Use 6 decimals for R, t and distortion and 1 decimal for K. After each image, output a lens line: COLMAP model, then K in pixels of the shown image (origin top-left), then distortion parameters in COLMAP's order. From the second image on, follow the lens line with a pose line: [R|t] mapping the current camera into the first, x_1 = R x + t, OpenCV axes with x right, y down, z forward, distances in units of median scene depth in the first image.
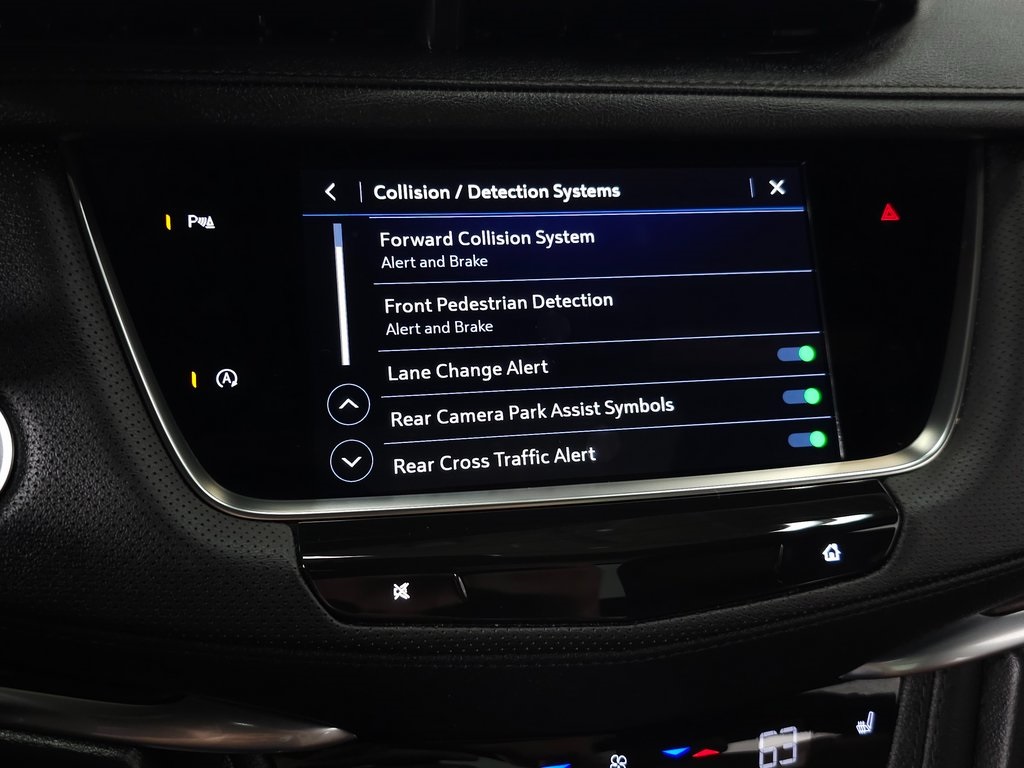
lens RADIAL K [[990.7, 0, 506.6], [0, 990.7, 378.4], [0, 0, 1]] dist [0.017262, -0.058673]
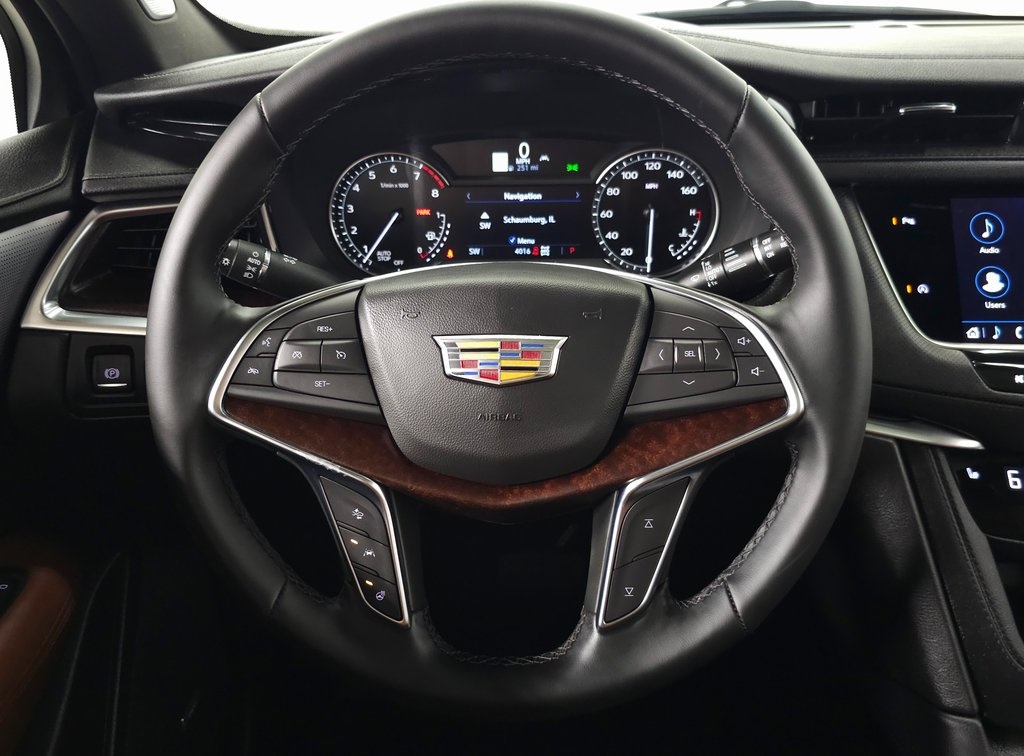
lens RADIAL K [[822.0, 0, 512.0], [0, 822.0, 378.0], [0, 0, 1]] dist [0.078346, -0.150684]
pose [[0.964827, 0.043013, -0.259344, -0.663771], [-0.050992, 0.998408, -0.024111, 0.286413], [0.257894, 0.036488, 0.965484, -1.026193]]
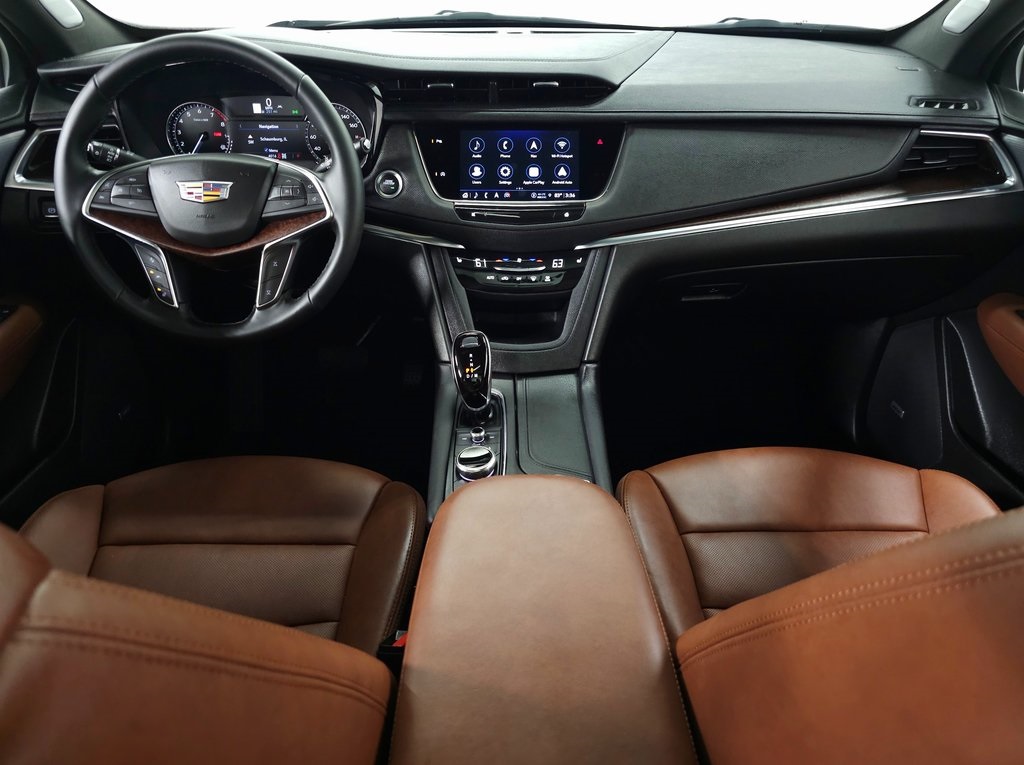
lens RADIAL K [[685.7, 0, 512.0], [0, 685.7, 382.5], [0, 0, 1]] dist [0.045539, -0.044447]
pose [[0.976039, 0.068083, -0.206669, 0.783904], [-0.050868, 0.994865, 0.087504, 0.676938], [0.211565, -0.074894, 0.974490, -2.202920]]
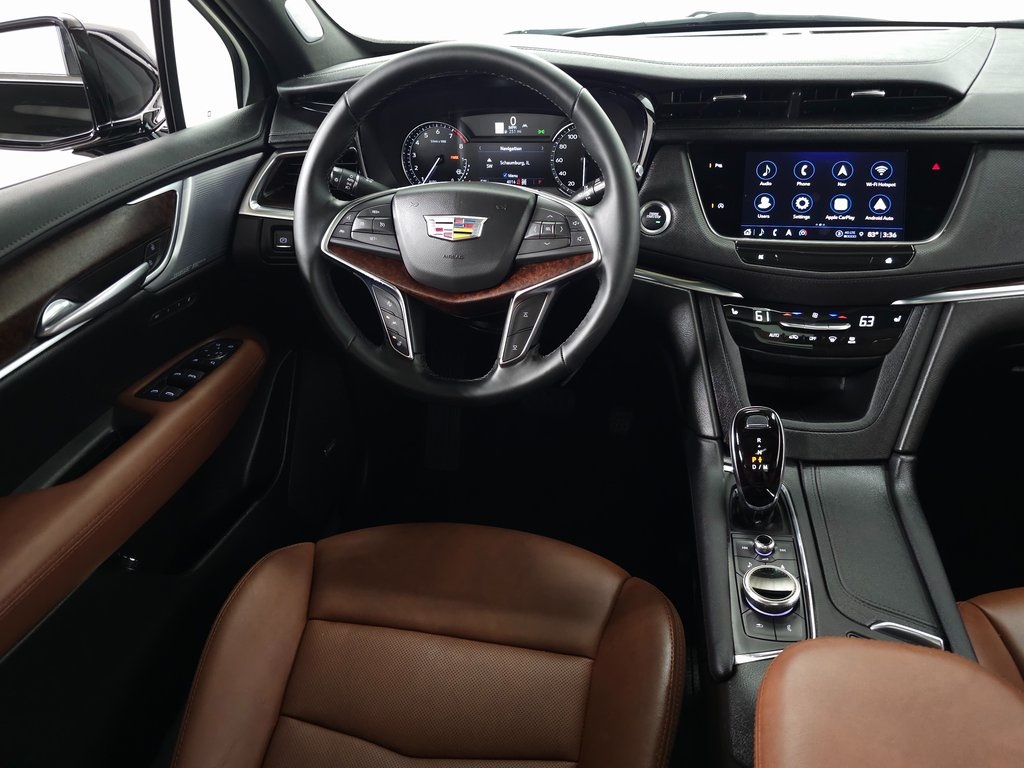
lens RADIAL K [[682.0, 0, 521.7], [0, 682.0, 385.8], [0, 0, 1]] dist [0.065481, -0.093217]
pose [[0.911030, 0.129508, -0.391474, 0.152837], [-0.101188, 0.990584, 0.092224, 0.517739], [0.399732, -0.044407, 0.915556, -1.781389]]
